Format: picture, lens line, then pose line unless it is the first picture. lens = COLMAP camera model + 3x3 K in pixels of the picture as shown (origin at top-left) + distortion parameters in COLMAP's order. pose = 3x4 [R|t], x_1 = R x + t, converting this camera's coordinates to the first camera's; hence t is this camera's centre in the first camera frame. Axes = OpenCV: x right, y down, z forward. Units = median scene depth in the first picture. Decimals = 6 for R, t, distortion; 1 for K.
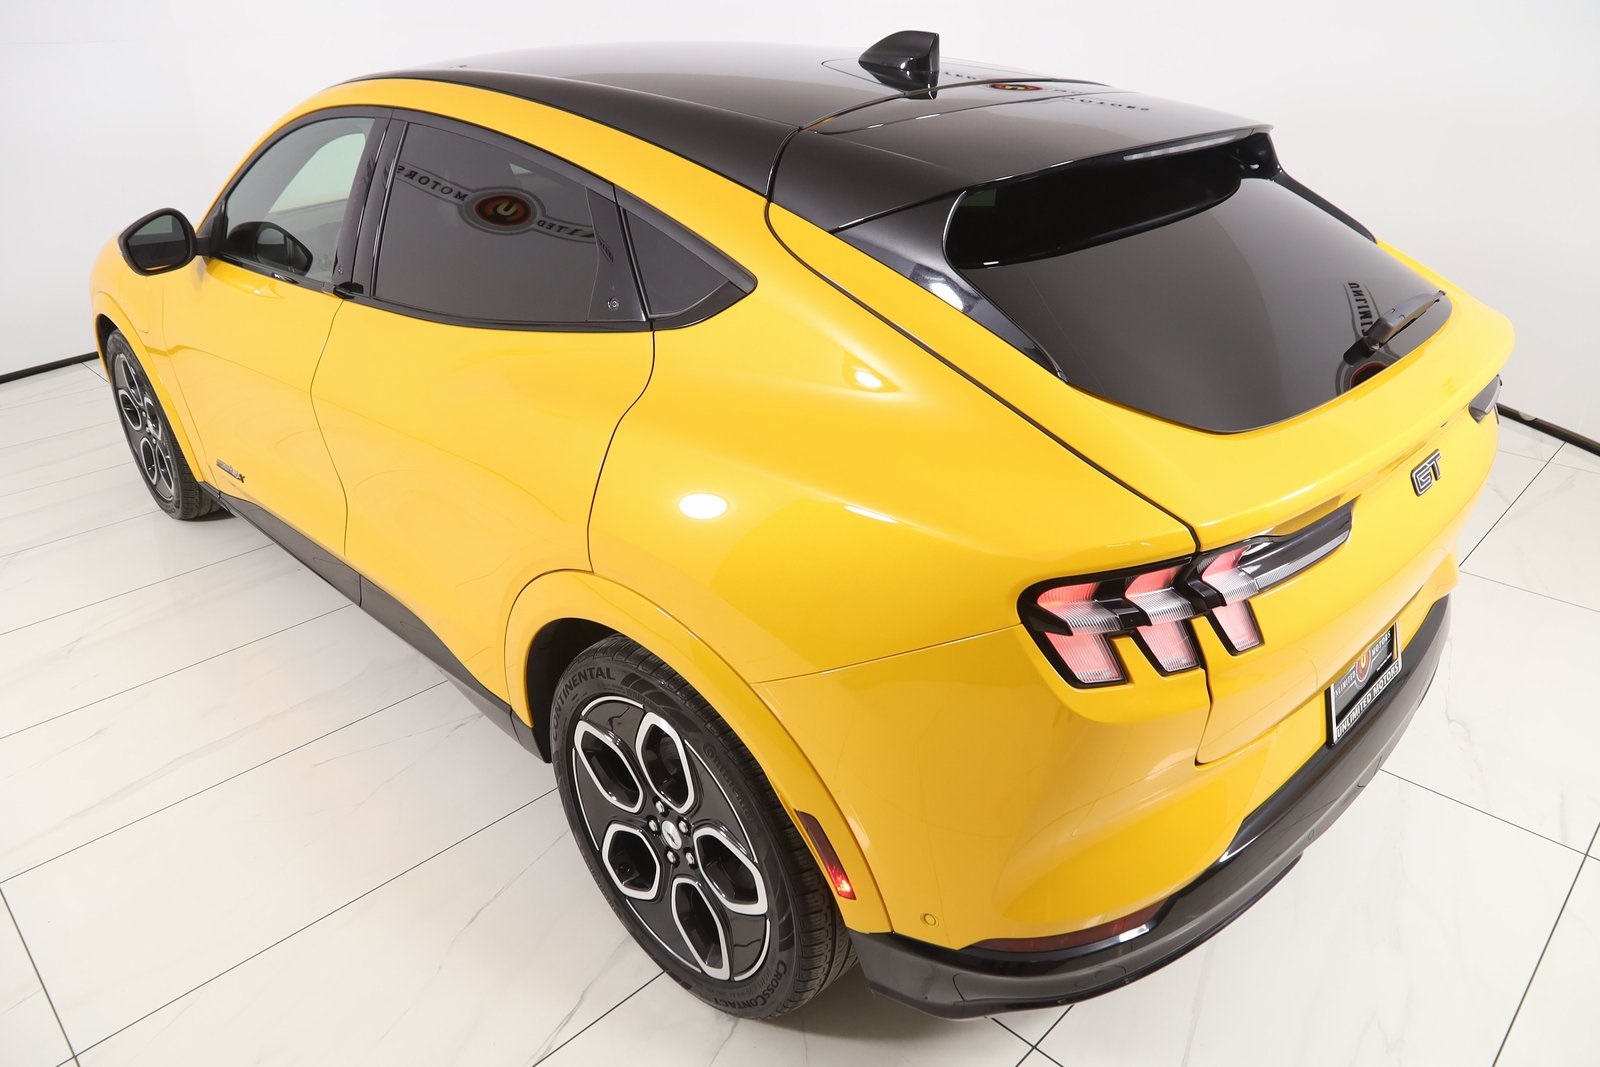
lens RADIAL K [[1101.7, 0, 800.0], [0, 1101.7, 533.5], [0, 0, 1]] dist [-0.128916, 0.107021]
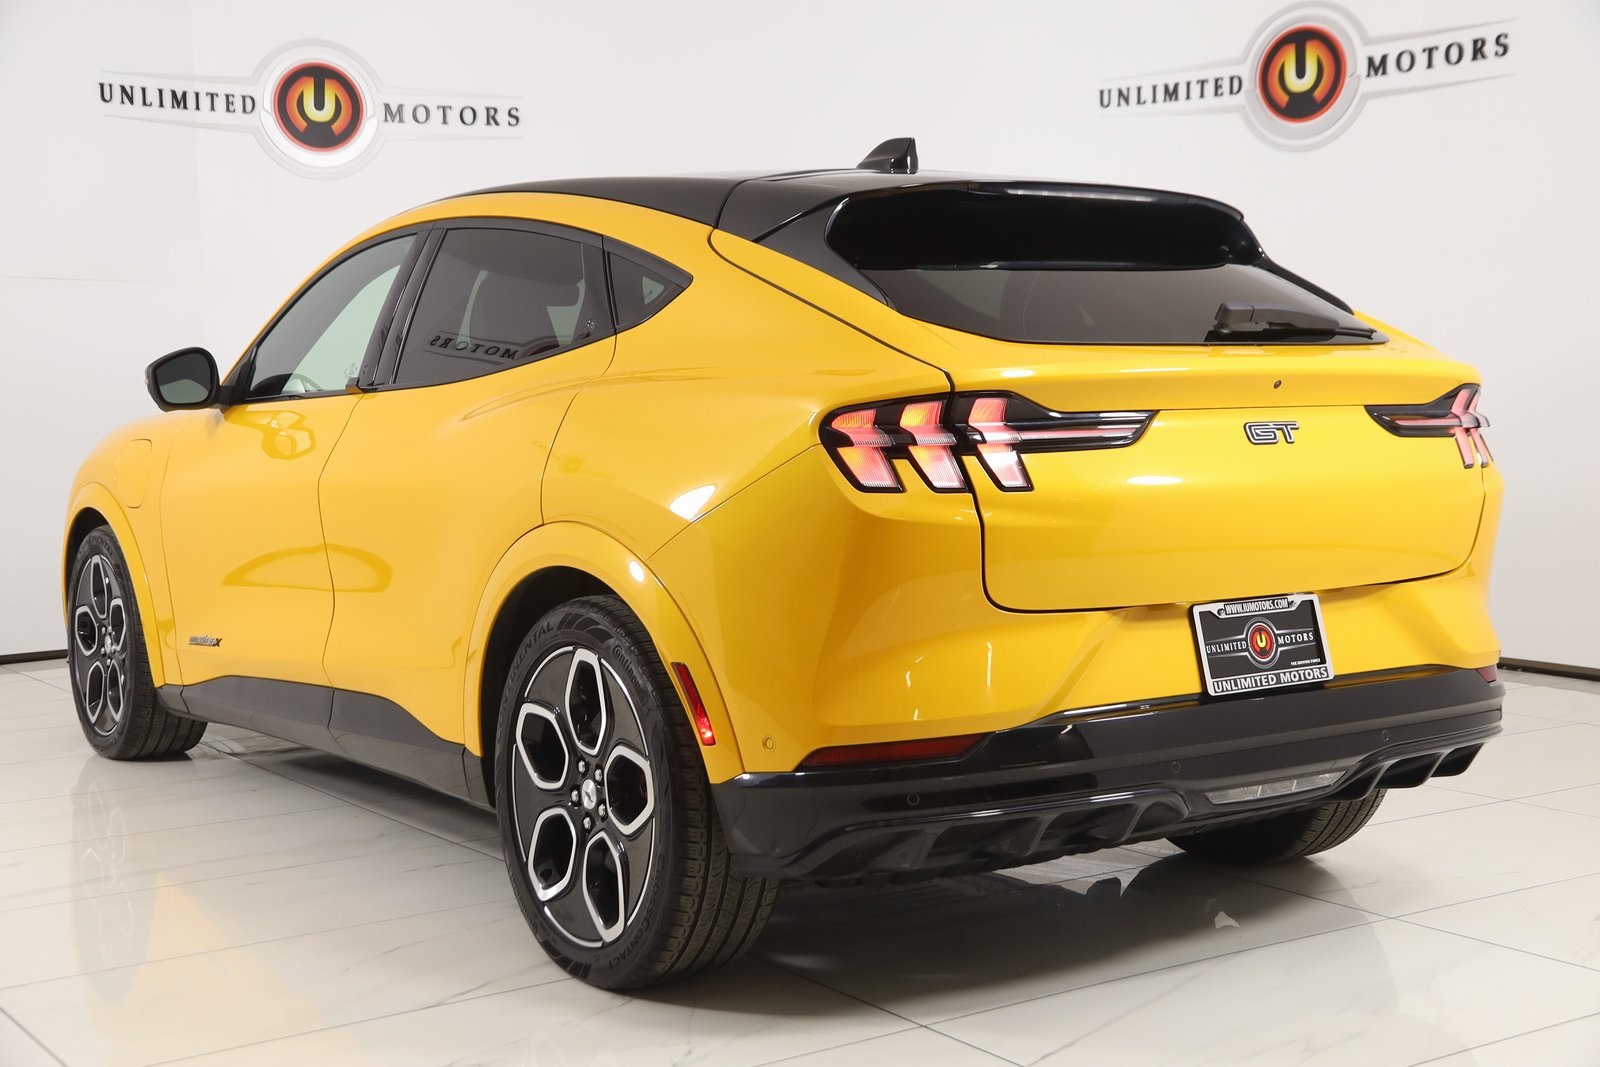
lens RADIAL K [[2031.7, 0, 799.4], [0, 2031.7, 544.5], [0, 0, 1]] dist [0.099154, 0.026920]
pose [[0.983730, 0.018572, -0.178688, 0.475535], [-0.084603, 0.925336, -0.369590, 0.852851], [0.158483, 0.378694, 0.911852, -0.934048]]
